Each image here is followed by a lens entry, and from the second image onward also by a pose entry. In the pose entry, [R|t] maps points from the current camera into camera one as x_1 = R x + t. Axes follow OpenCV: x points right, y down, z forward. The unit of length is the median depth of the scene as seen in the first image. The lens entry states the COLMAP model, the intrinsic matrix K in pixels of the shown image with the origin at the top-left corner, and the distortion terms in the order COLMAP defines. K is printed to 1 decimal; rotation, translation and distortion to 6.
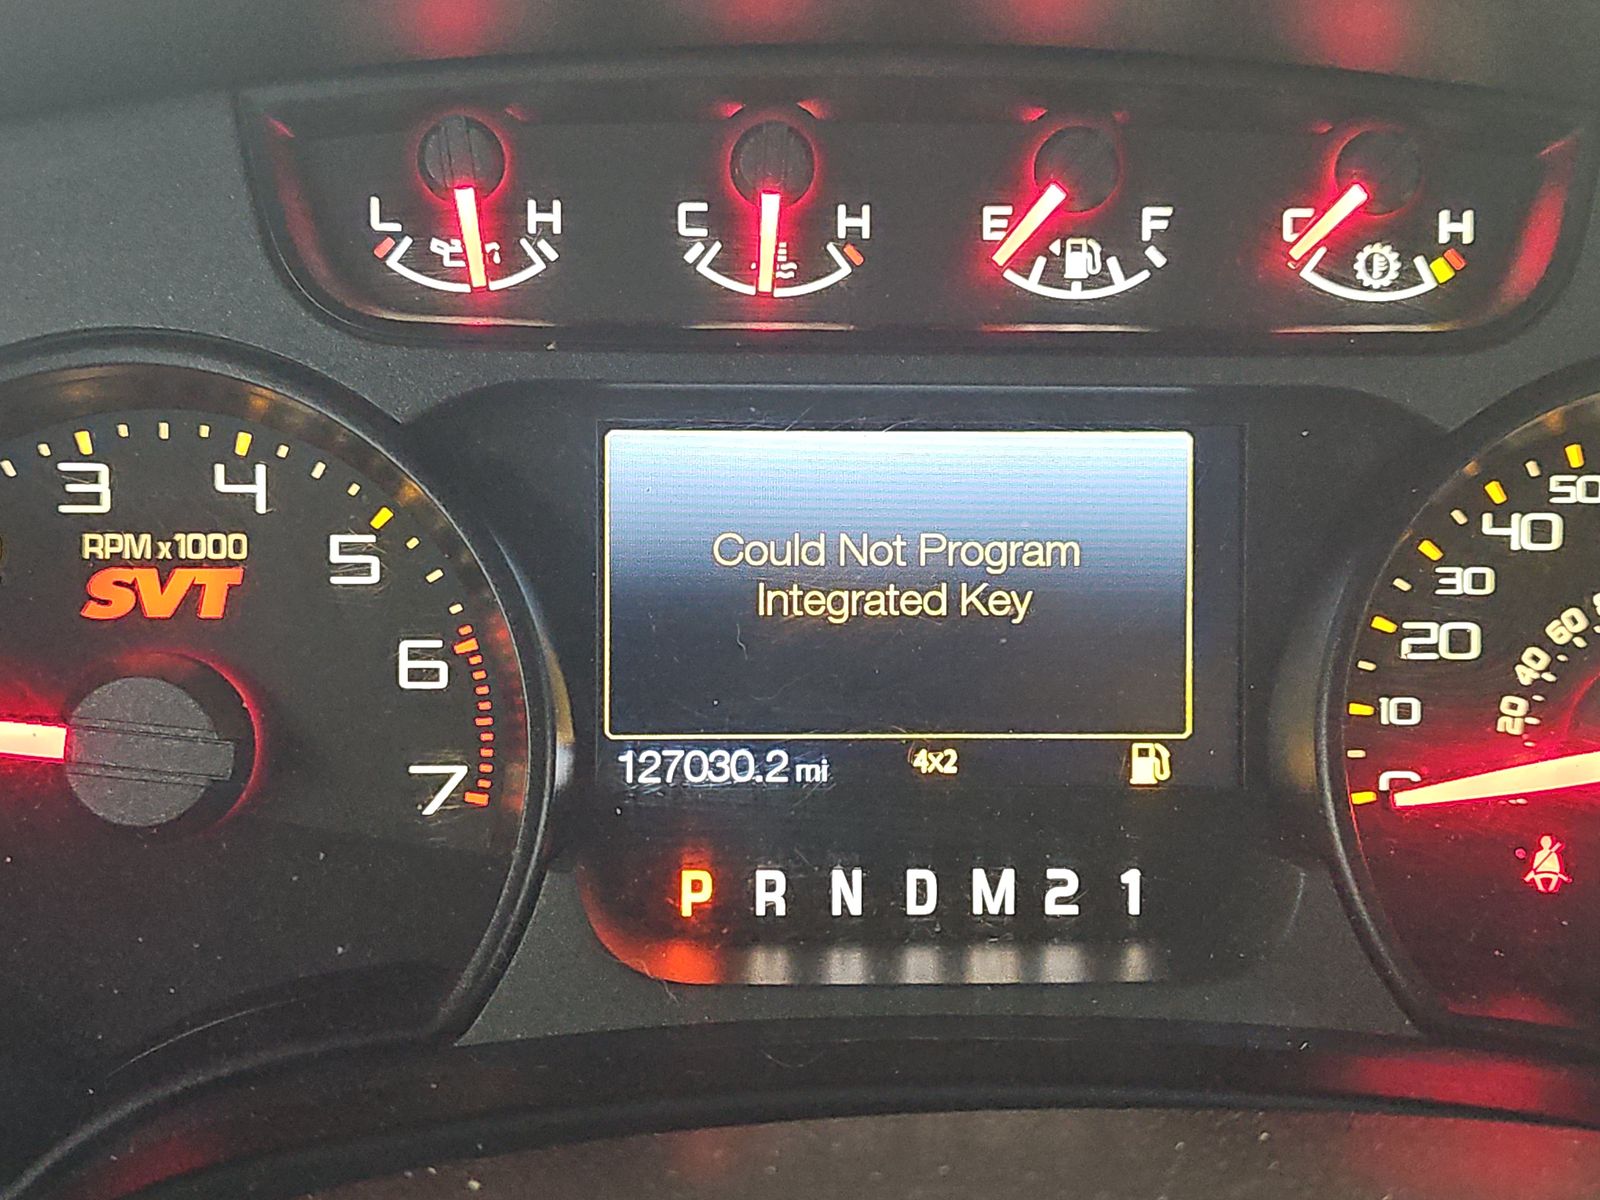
lens RADIAL K [[1069.9, 0, 800.7], [0, 1069.9, 600.2], [0, 0, 1]] dist [0.001245, 0.000251]
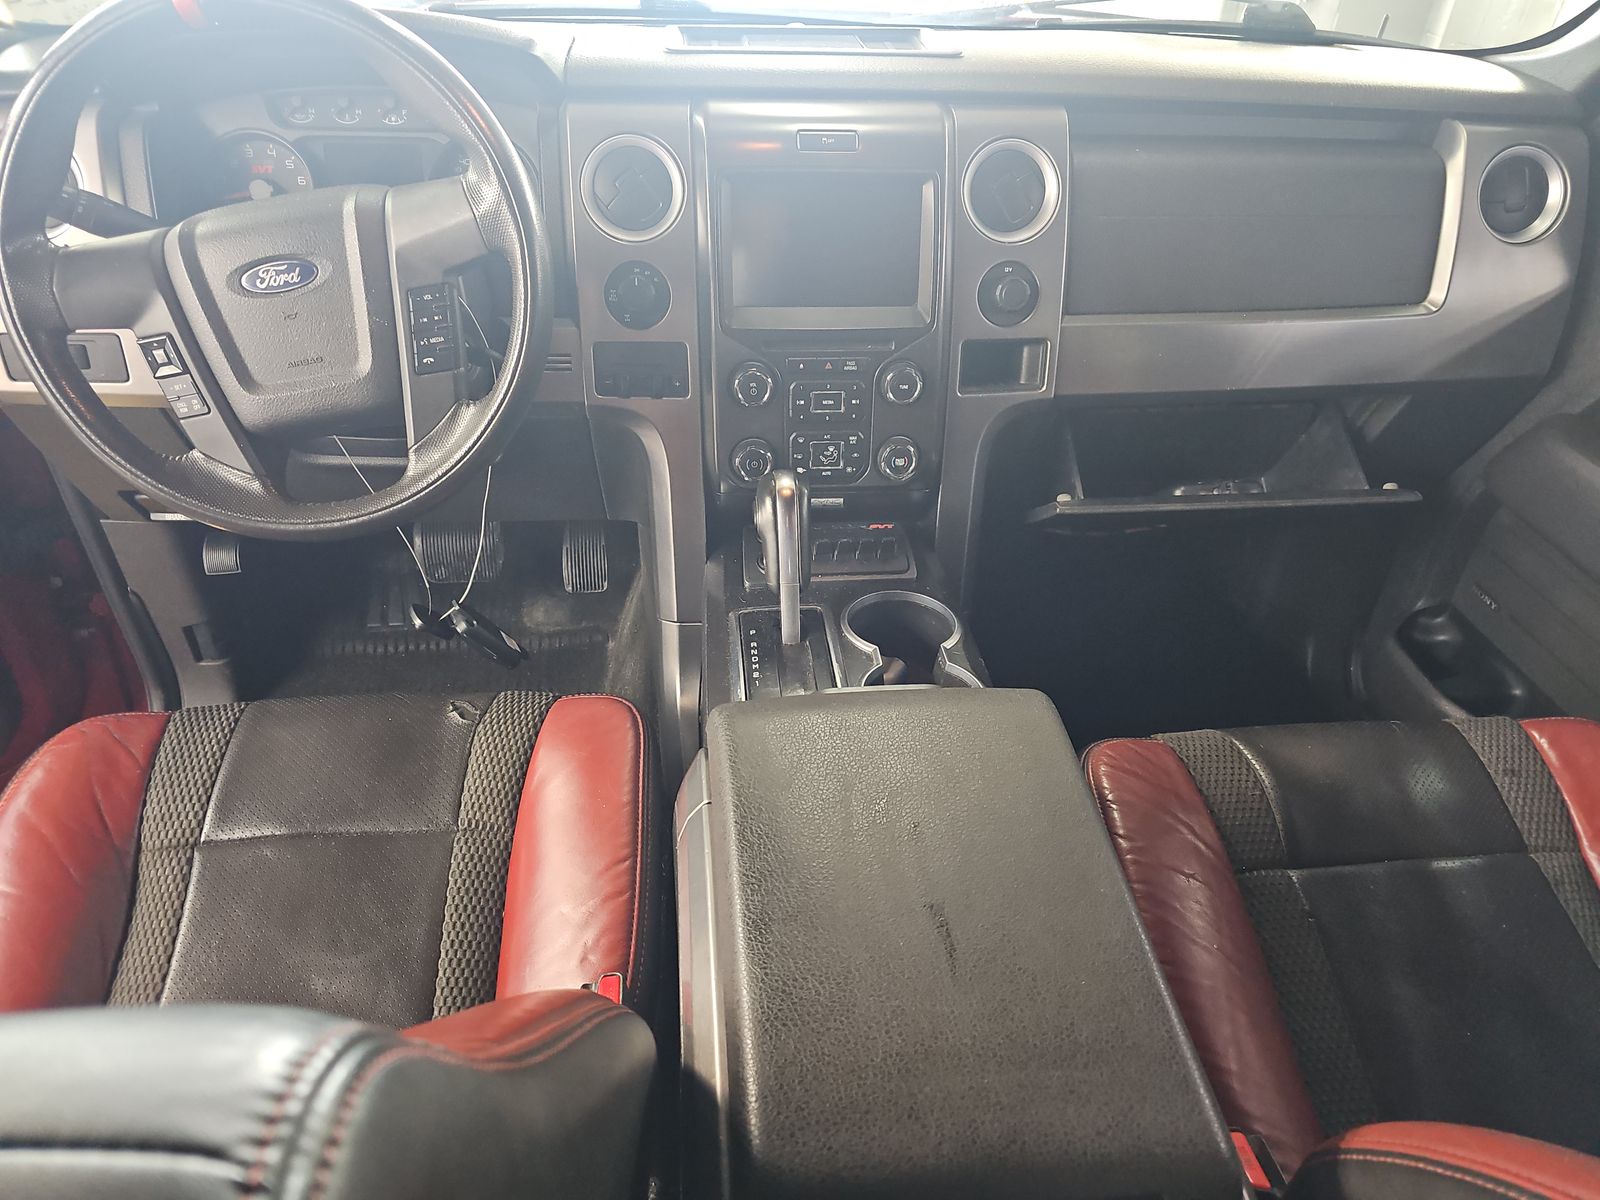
lens RADIAL K [[1069.9, 0, 800.1], [0, 1069.9, 599.5], [0, 0, 1]] dist [0.001245, 0.000251]
pose [[0.994811, -0.035928, 0.095184, 2.120184], [0.010124, 0.965886, 0.258769, 0.925670], [-0.101234, -0.256463, 0.961238, -6.742141]]
